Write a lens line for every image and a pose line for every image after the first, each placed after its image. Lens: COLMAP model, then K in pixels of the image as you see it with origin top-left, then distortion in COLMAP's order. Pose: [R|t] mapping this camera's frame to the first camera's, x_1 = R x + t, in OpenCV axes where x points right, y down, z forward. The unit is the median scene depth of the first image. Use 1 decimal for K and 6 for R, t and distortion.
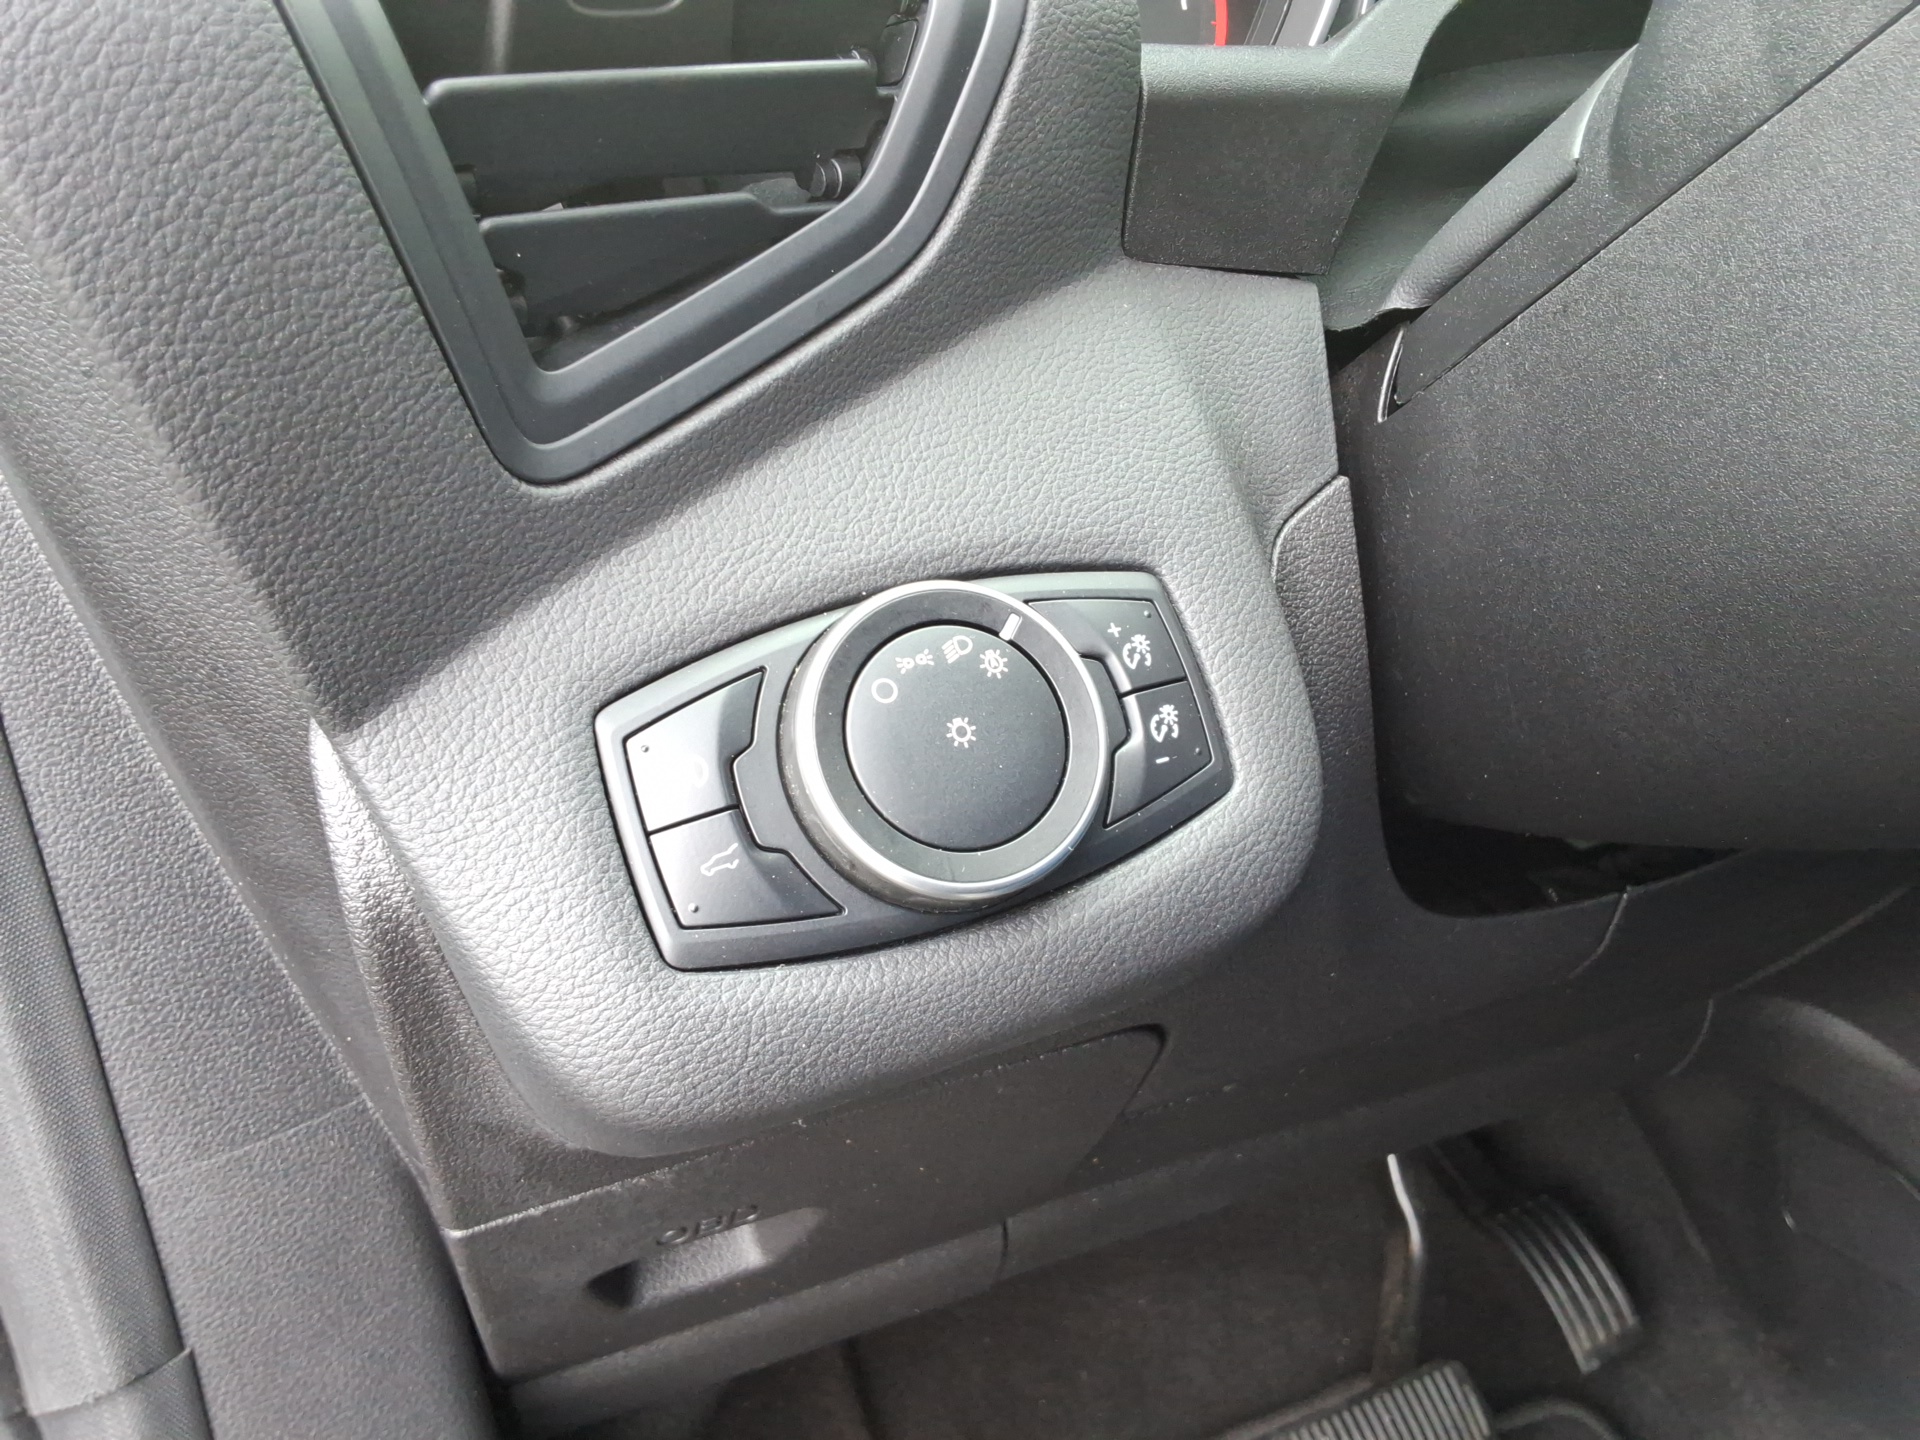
lens RADIAL K [[1559.3, 0, 983.7], [0, 1559.3, 689.5], [0, 0, 1]] dist [0.152173, -0.248376]
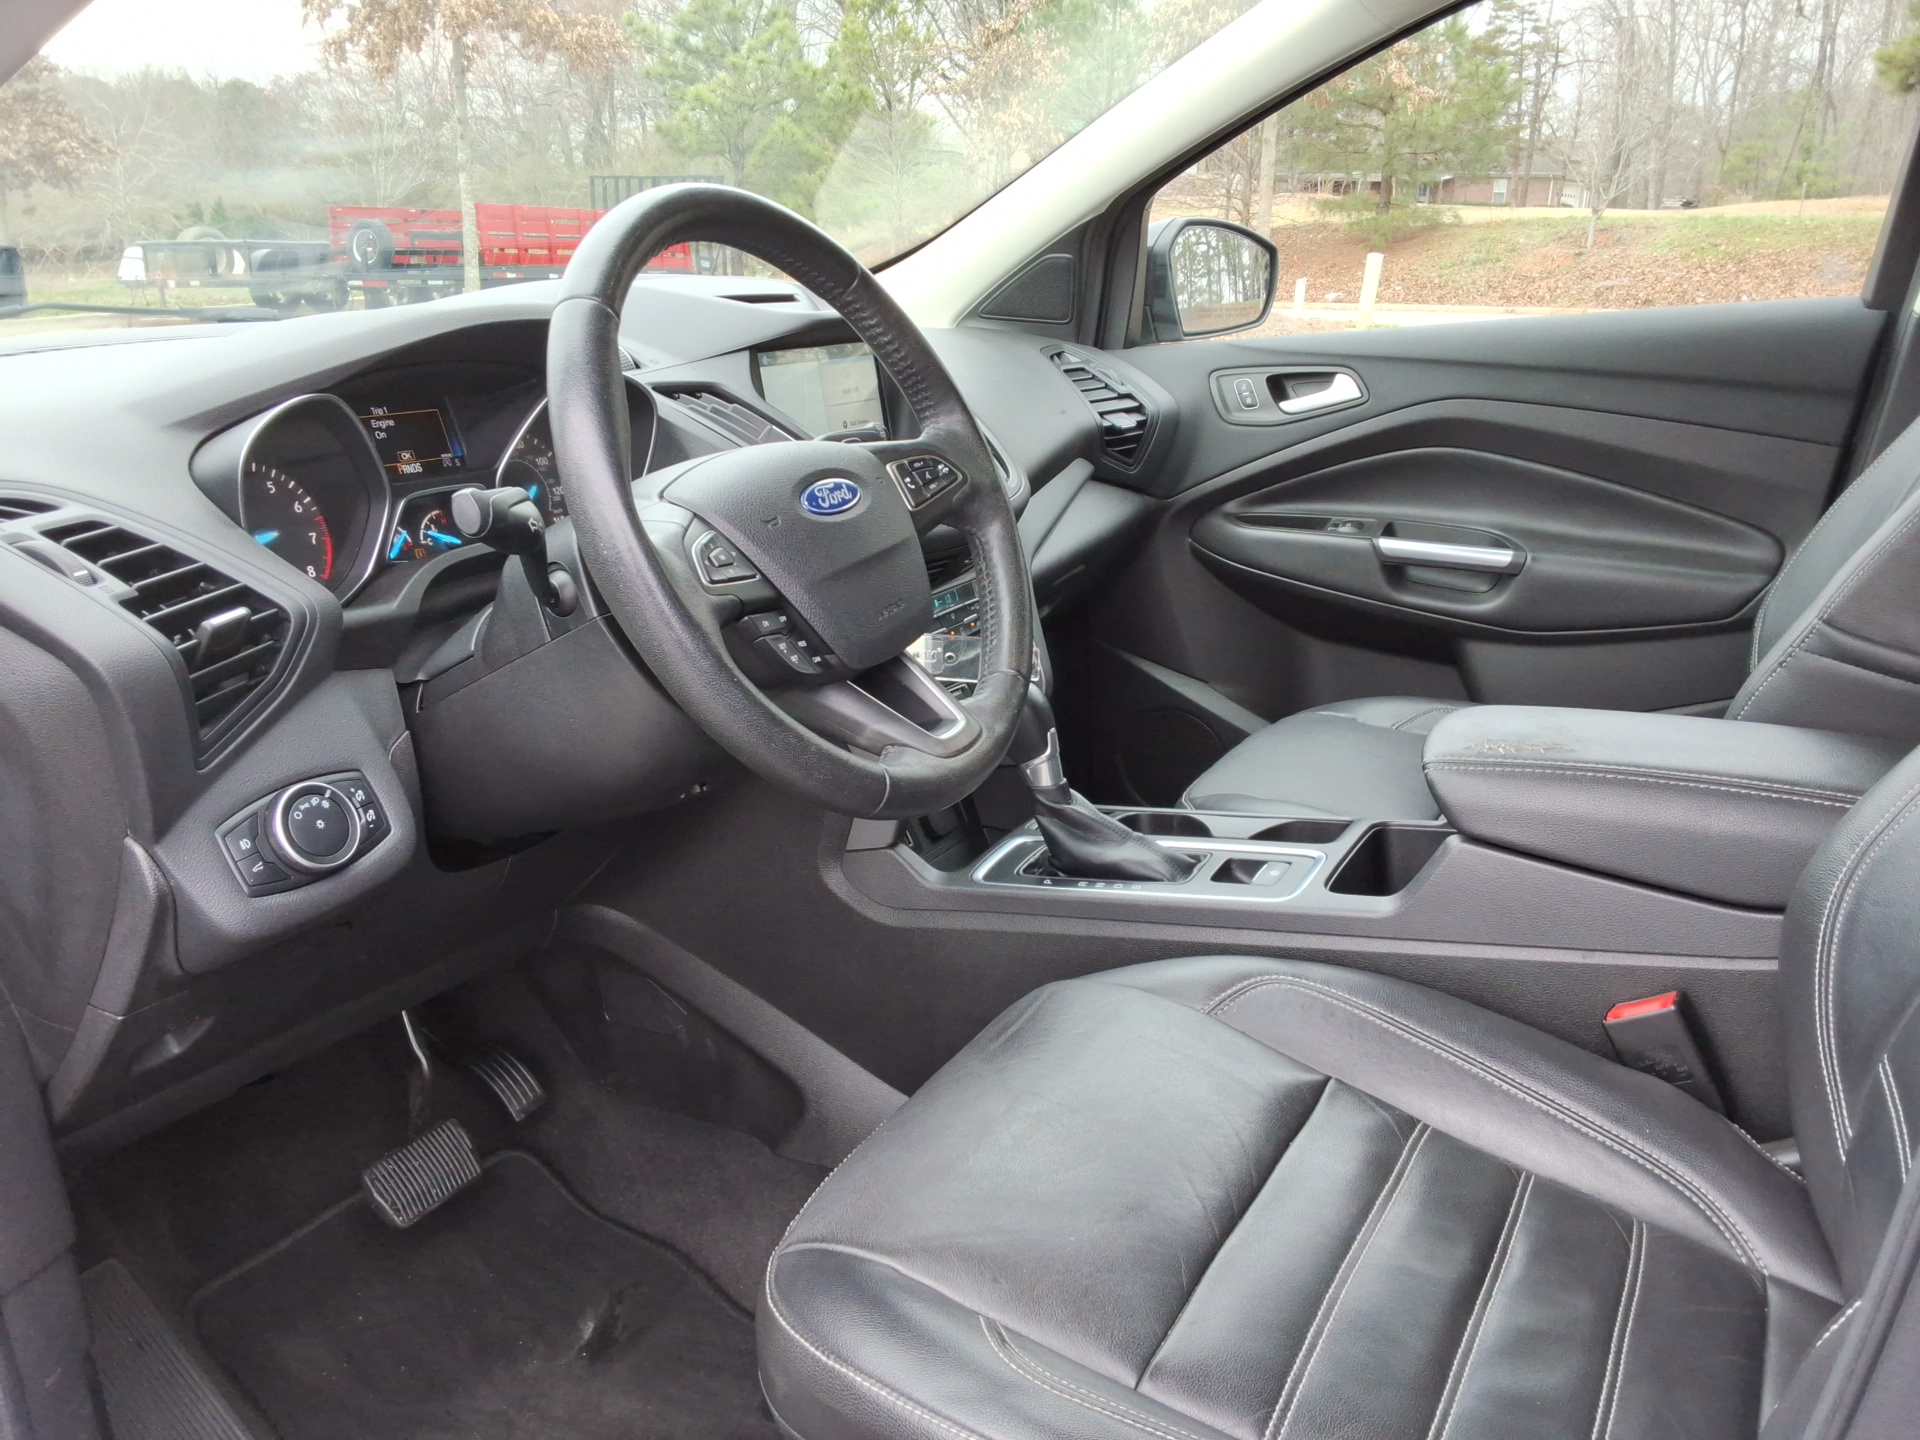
lens RADIAL K [[1581.1, 0, 998.9], [0, 1581.1, 680.1], [0, 0, 1]] dist [0.074507, -0.102357]
pose [[0.781691, -0.064833, 0.620287, -0.810560], [0.087563, 0.996139, -0.006231, -0.110908], [-0.617489, 0.059185, 0.784350, -2.213980]]
